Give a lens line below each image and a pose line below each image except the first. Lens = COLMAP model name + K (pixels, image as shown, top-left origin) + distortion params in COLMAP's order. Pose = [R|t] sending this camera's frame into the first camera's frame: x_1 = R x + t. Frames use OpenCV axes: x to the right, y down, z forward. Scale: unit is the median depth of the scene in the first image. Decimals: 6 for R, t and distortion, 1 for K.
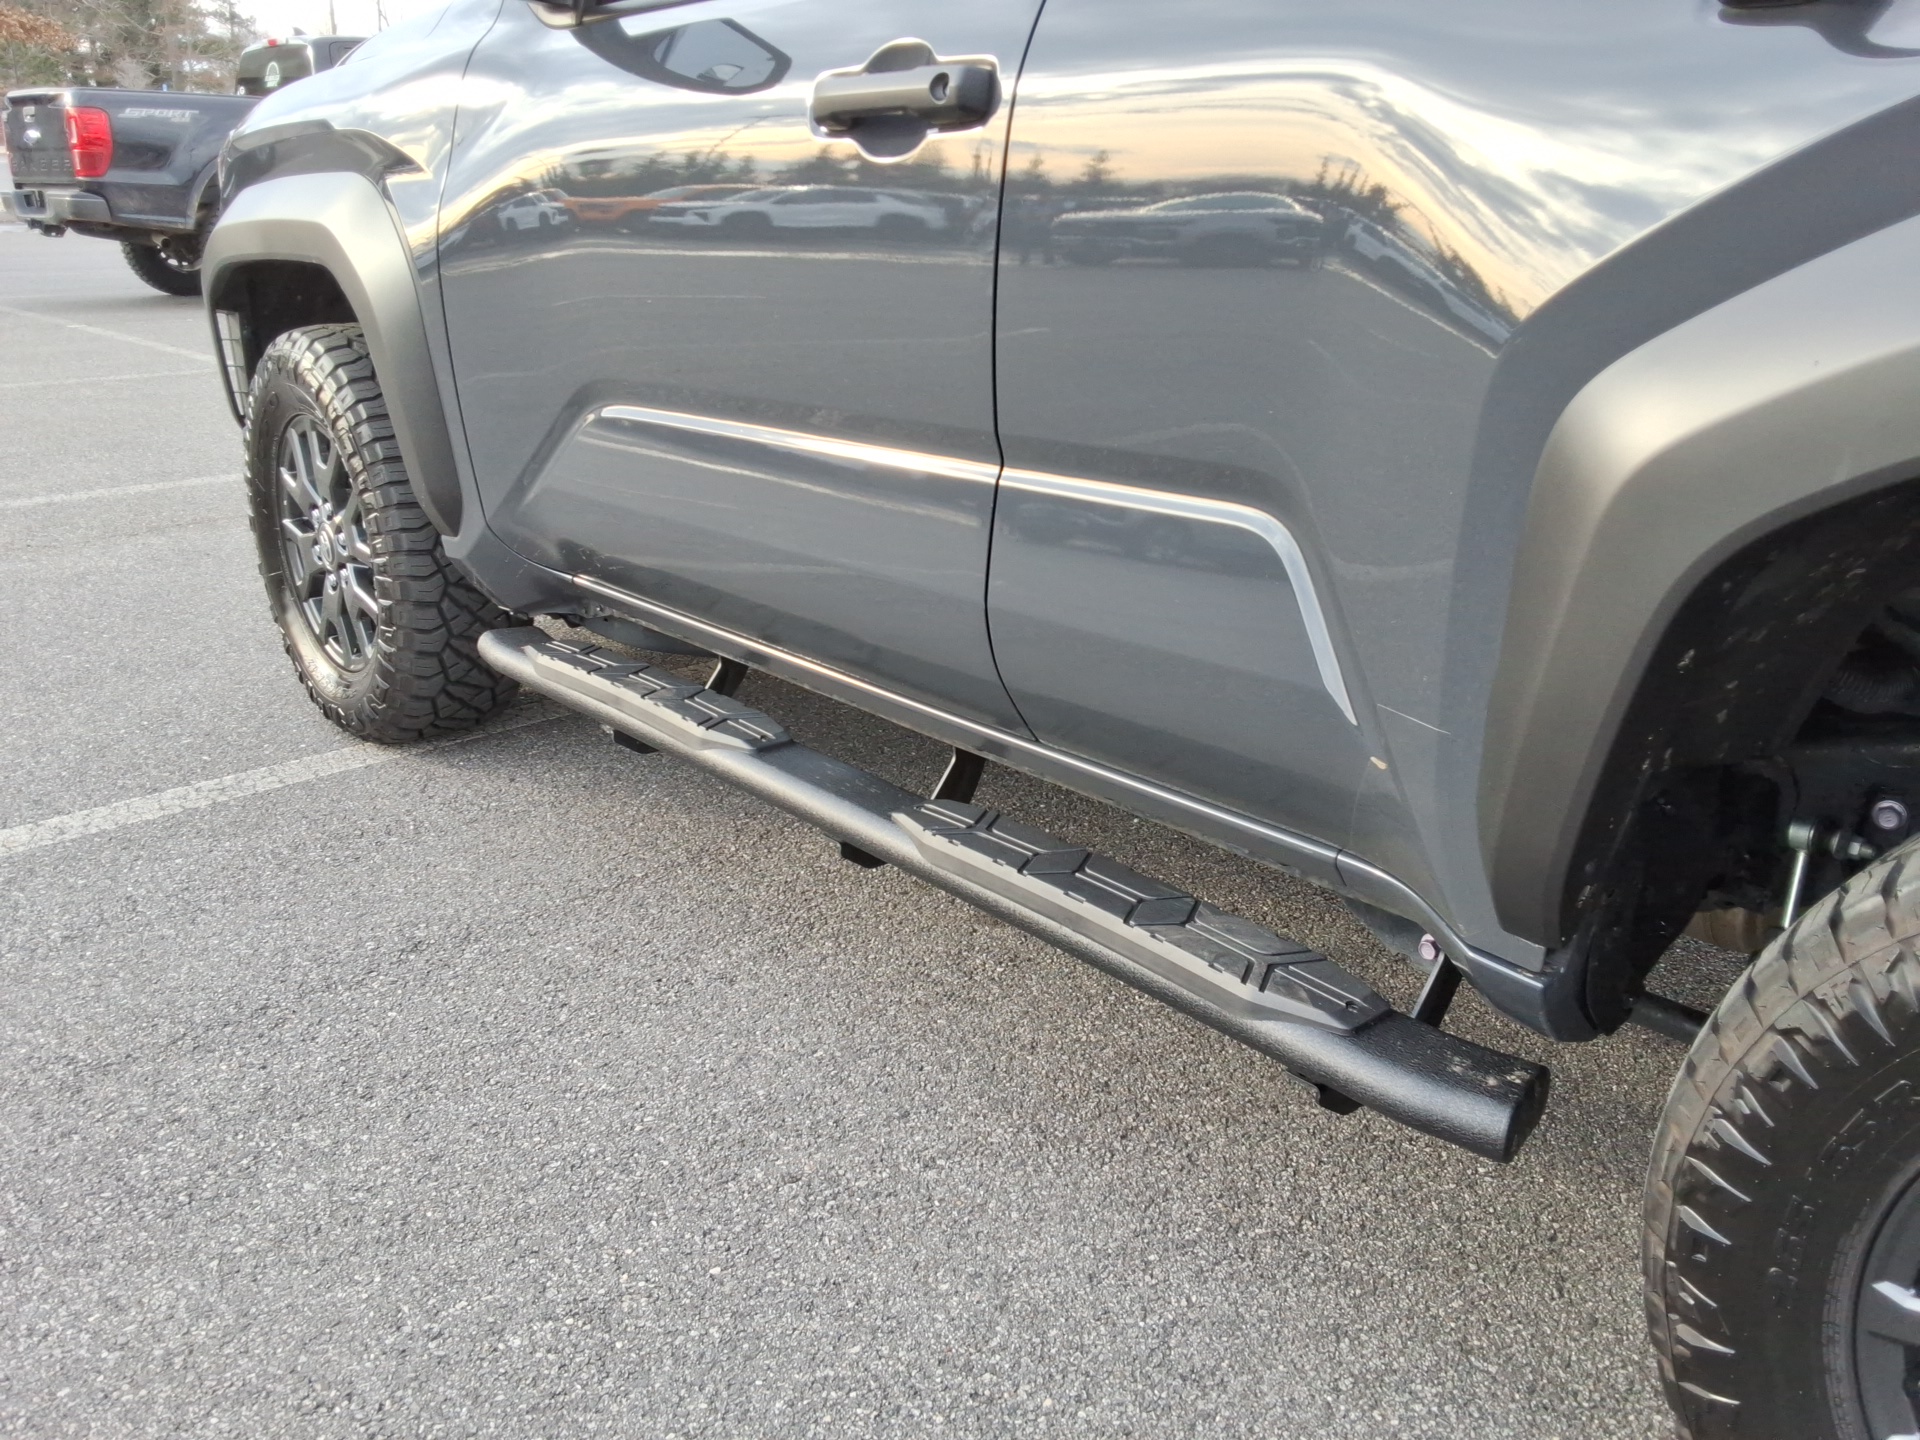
lens RADIAL K [[1543.7, 0, 975.9], [0, 1543.7, 693.8], [0, 0, 1]] dist [0.099615, -0.155398]
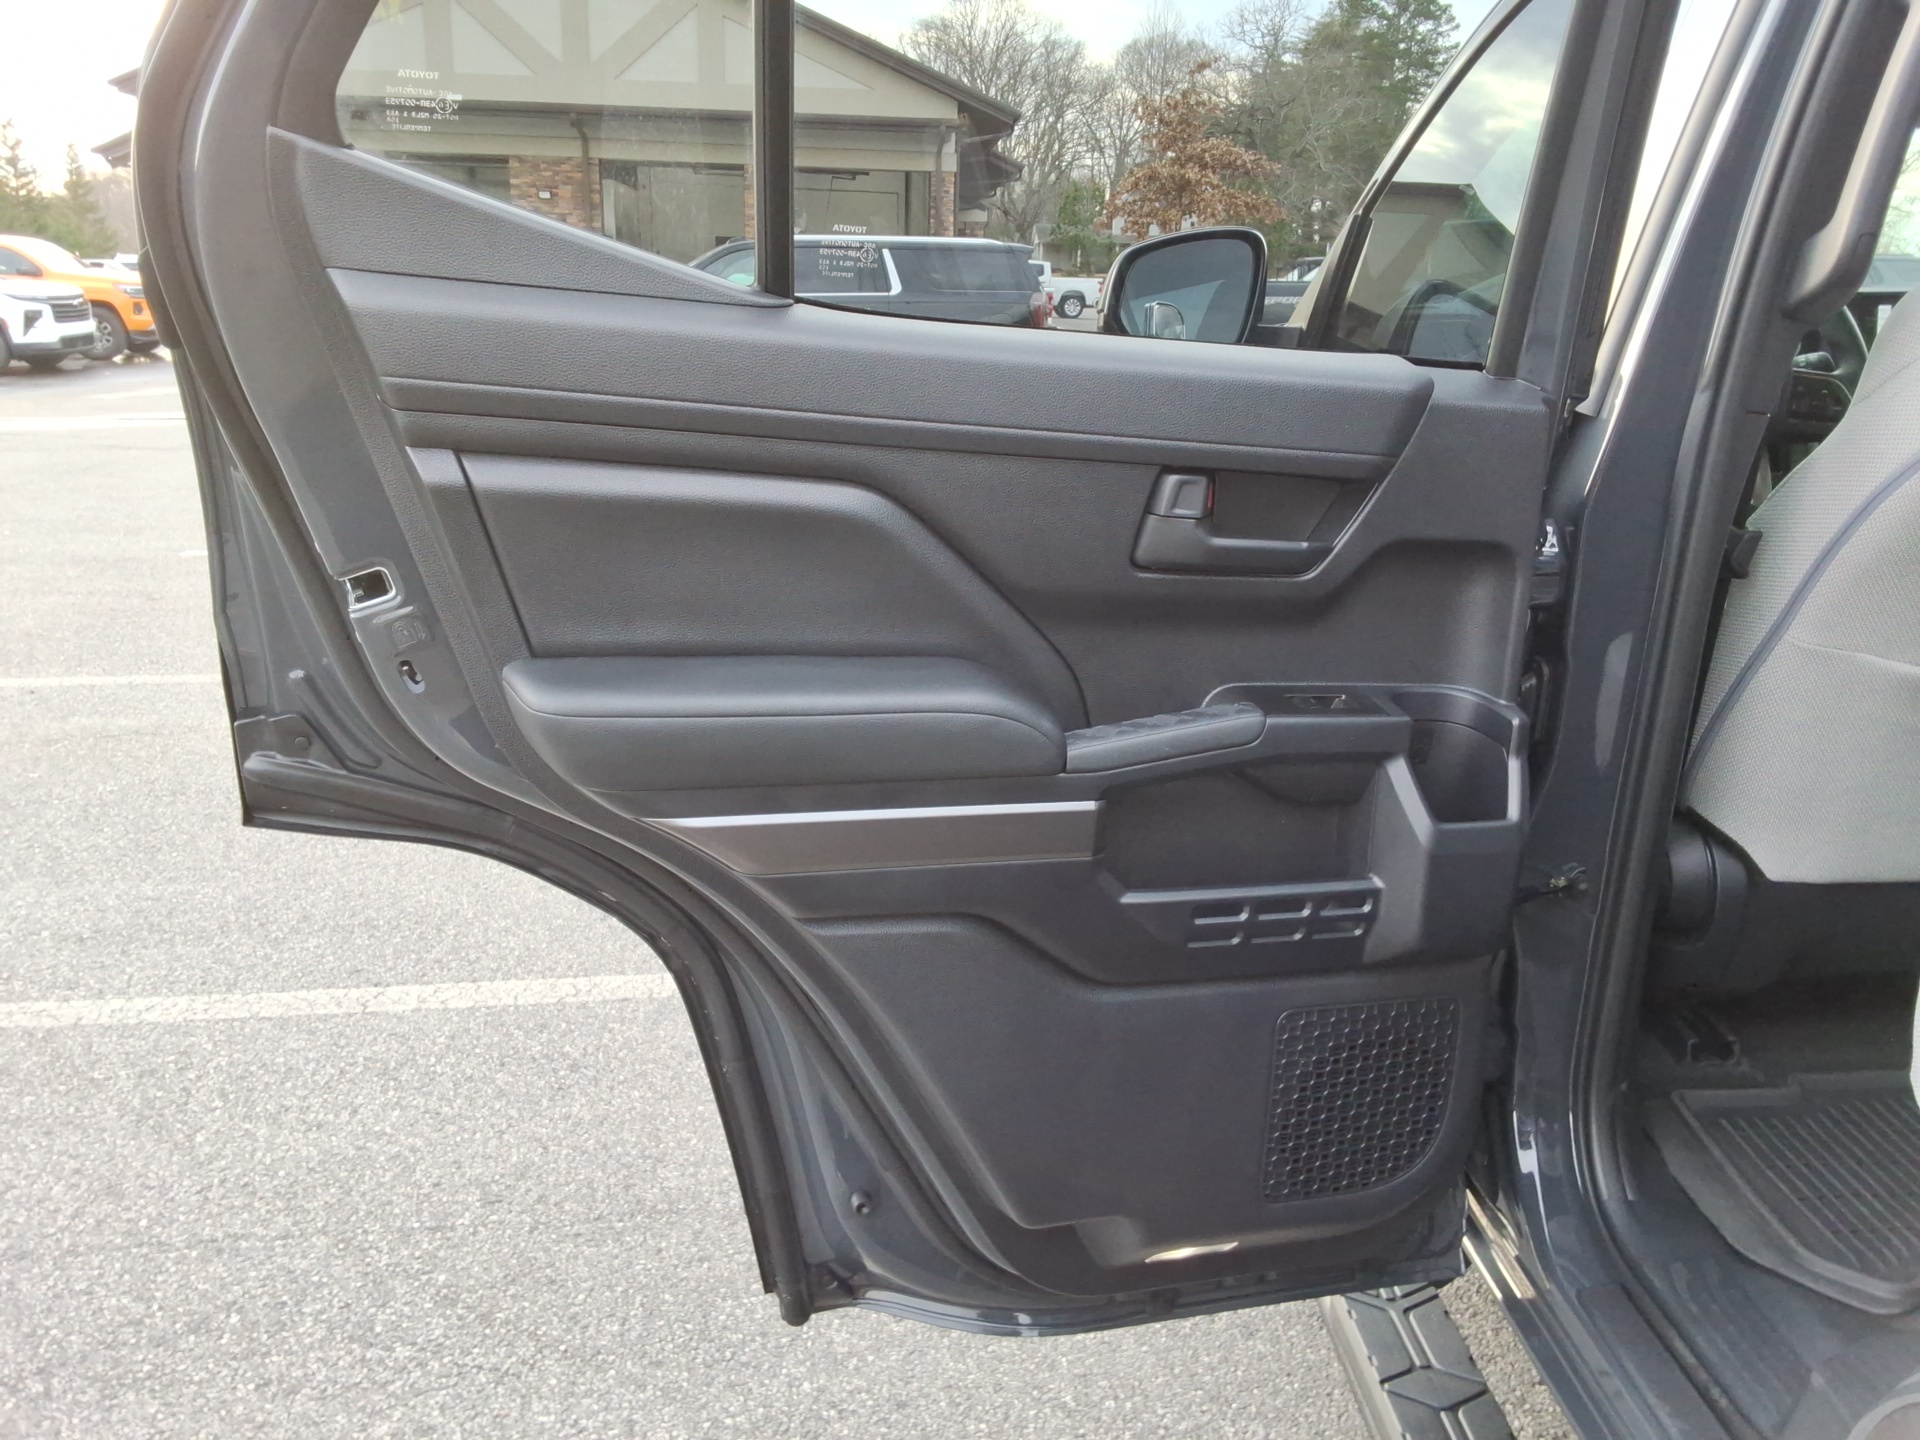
lens RADIAL K [[1543.7, 0, 970.3], [0, 1543.7, 707.8], [0, 0, 1]] dist [0.099615, -0.155398]
pose [[0.765212, 0.147357, -0.626687, 0.367262], [-0.191176, 0.981552, -0.002635, -0.229919], [0.614738, 0.121824, 0.779267, 0.096368]]
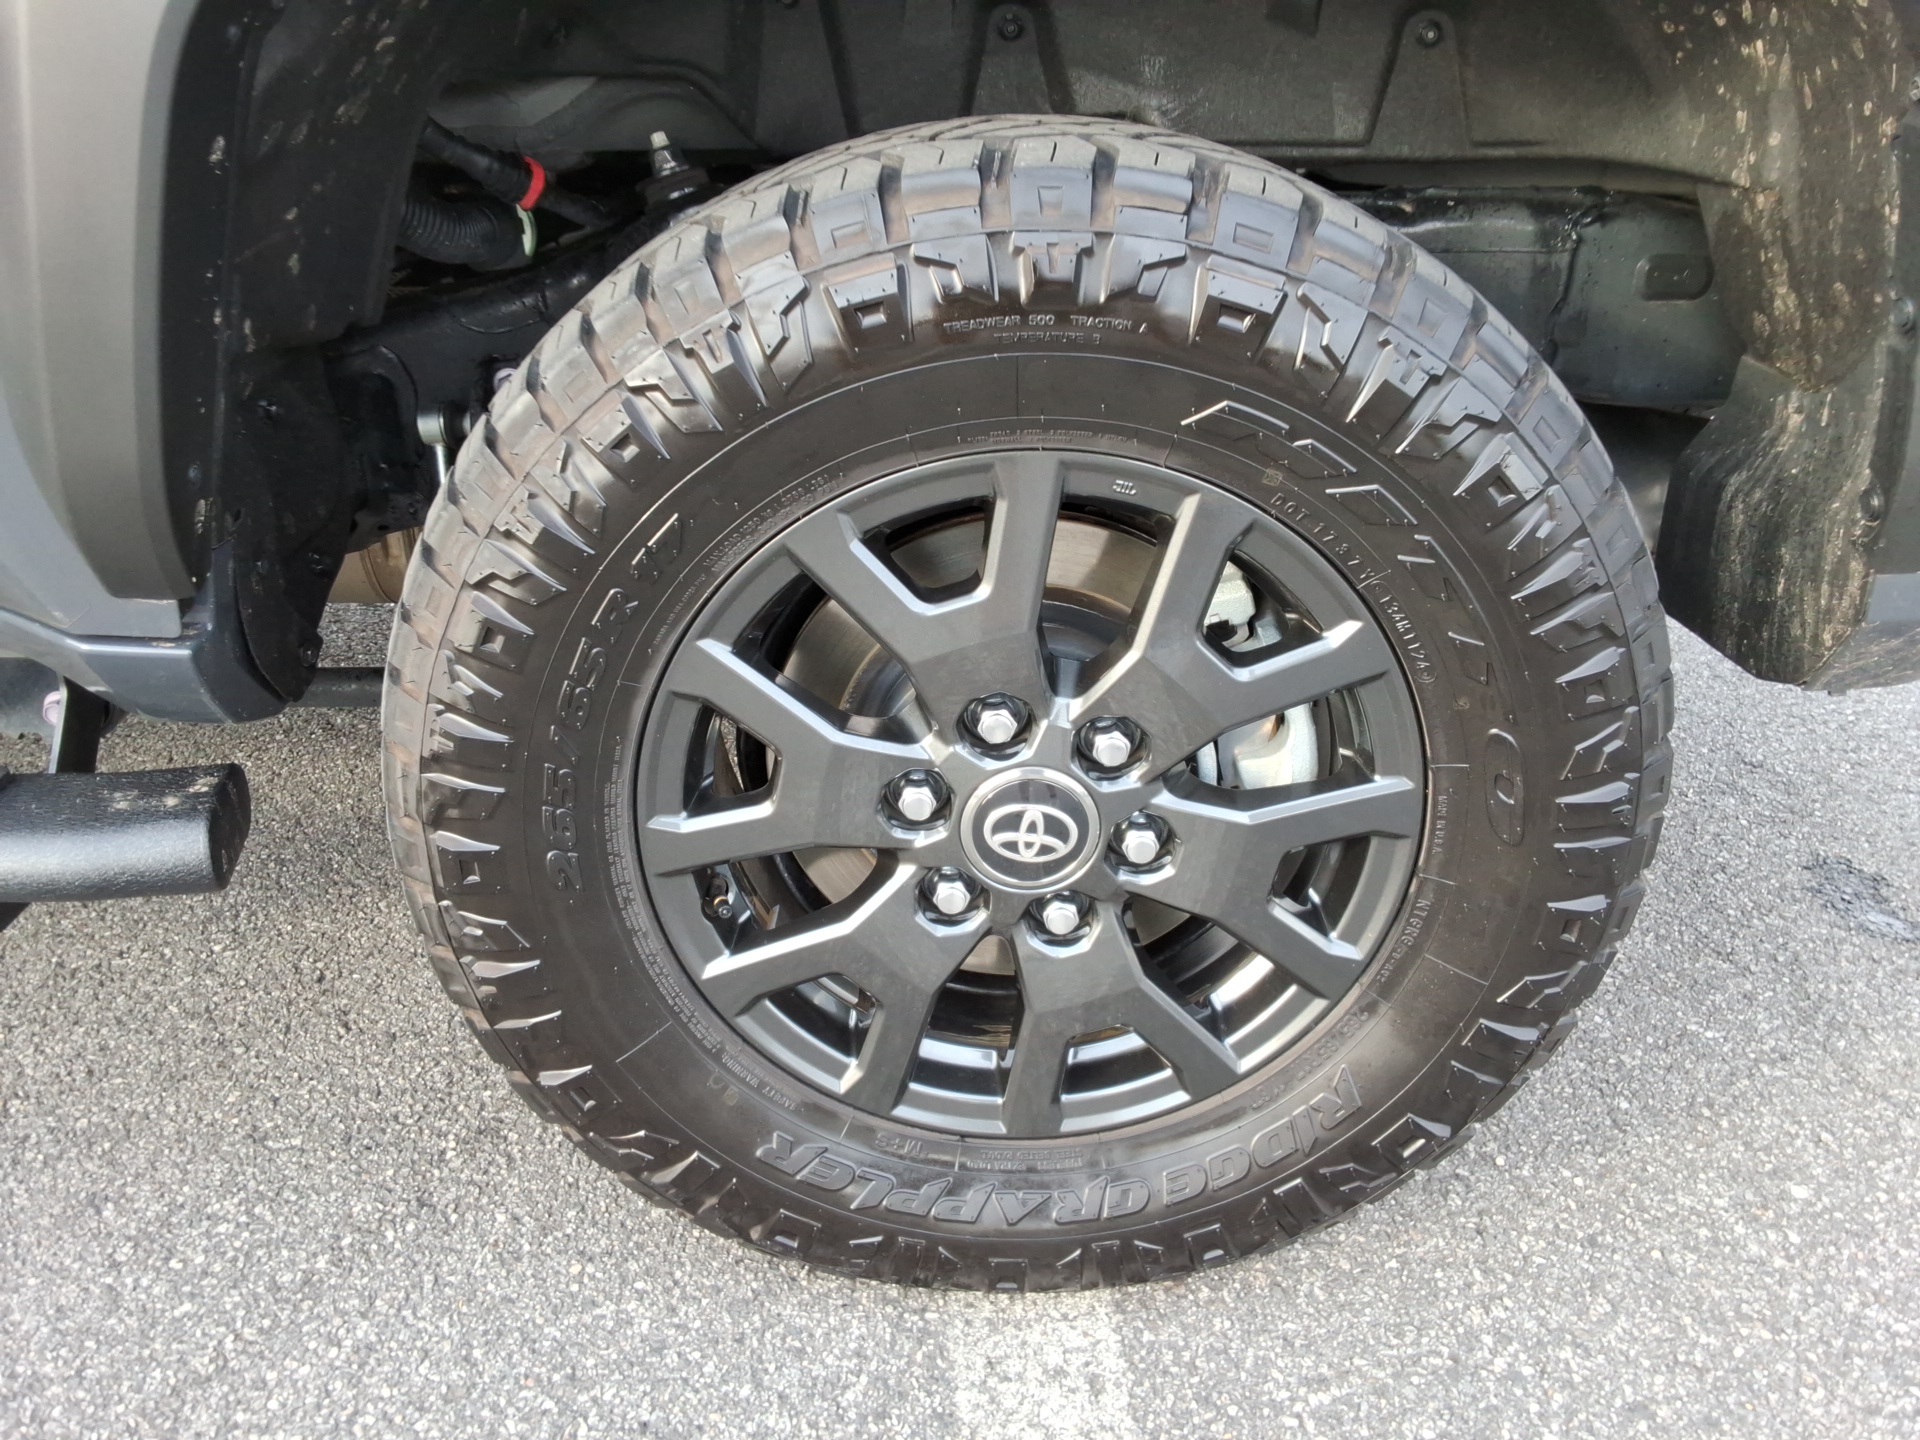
lens RADIAL K [[1543.7, 0, 960.4], [0, 1543.7, 714.0], [0, 0, 1]] dist [0.099615, -0.155398]
pose [[0.656544, -0.319163, 0.683437, 0.057807], [0.226970, 0.947669, 0.224519, 0.098508], [-0.719330, 0.007713, 0.694626, 0.148725]]
